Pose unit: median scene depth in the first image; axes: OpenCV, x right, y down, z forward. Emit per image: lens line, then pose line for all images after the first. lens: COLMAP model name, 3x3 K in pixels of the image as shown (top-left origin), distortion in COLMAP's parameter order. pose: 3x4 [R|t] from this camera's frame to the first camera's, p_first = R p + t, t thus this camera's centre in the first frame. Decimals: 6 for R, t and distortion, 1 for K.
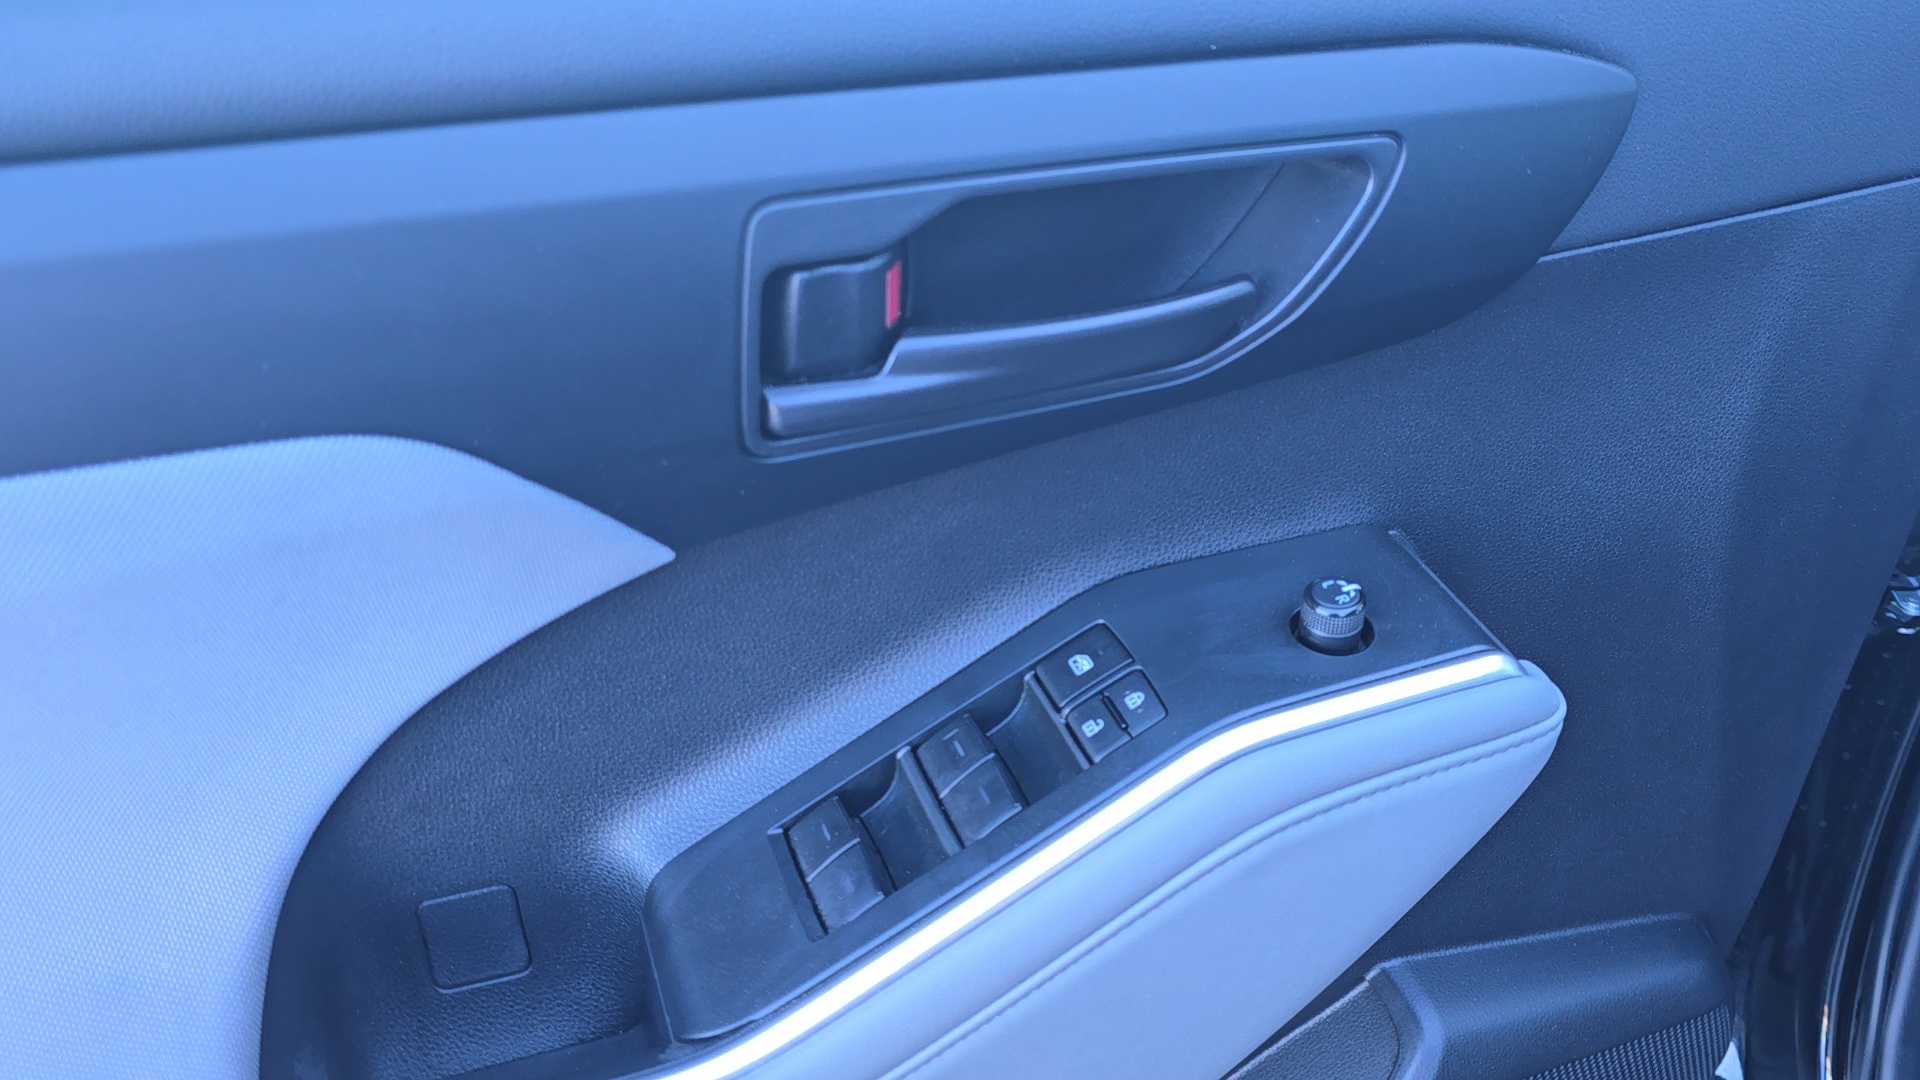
lens RADIAL K [[1566.8, 0, 964.6], [0, 1566.8, 539.8], [0, 0, 1]] dist [-0.011484, 0.010253]
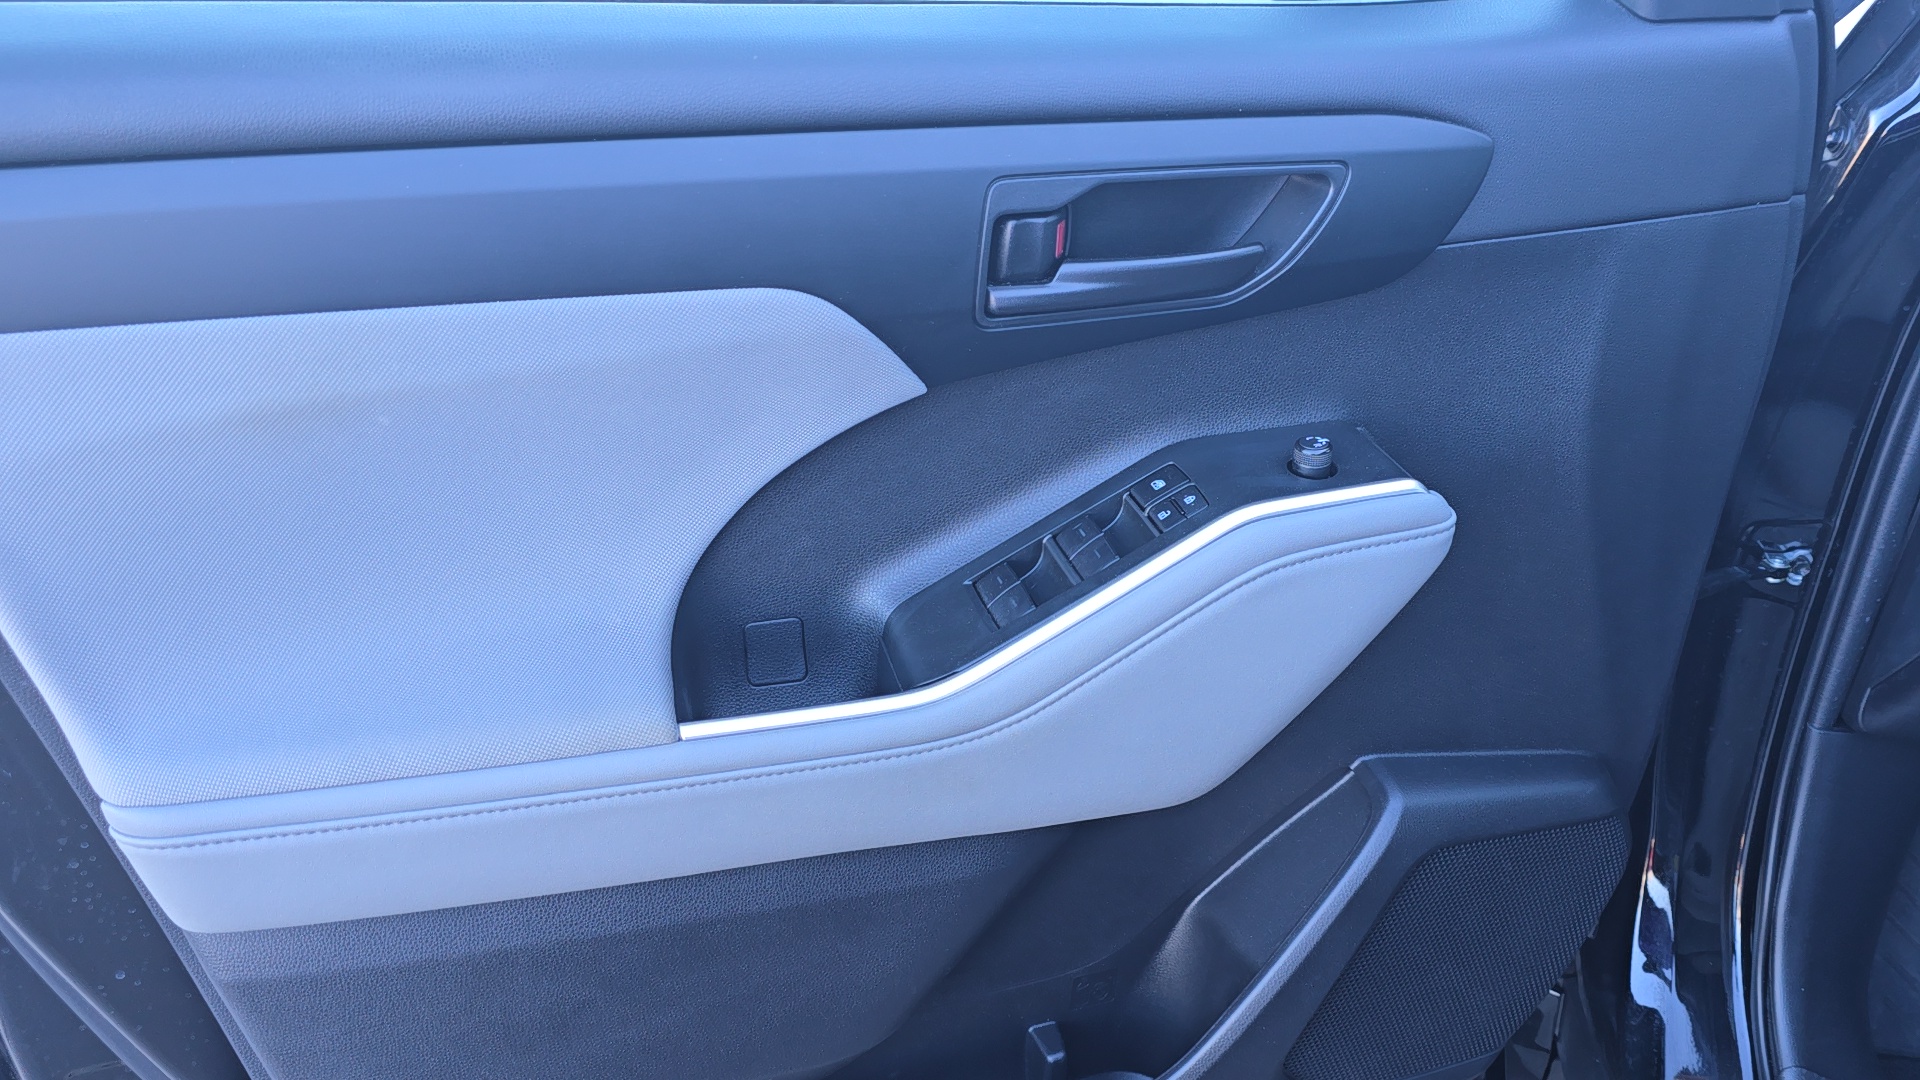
lens RADIAL K [[1566.8, 0, 952.3], [0, 1566.8, 541.1], [0, 0, 1]] dist [-0.011484, 0.010253]
pose [[0.997222, 0.036732, -0.064802, -0.033460], [-0.043103, 0.994071, -0.099823, 0.319364], [0.060751, 0.102339, 0.992893, -0.655542]]
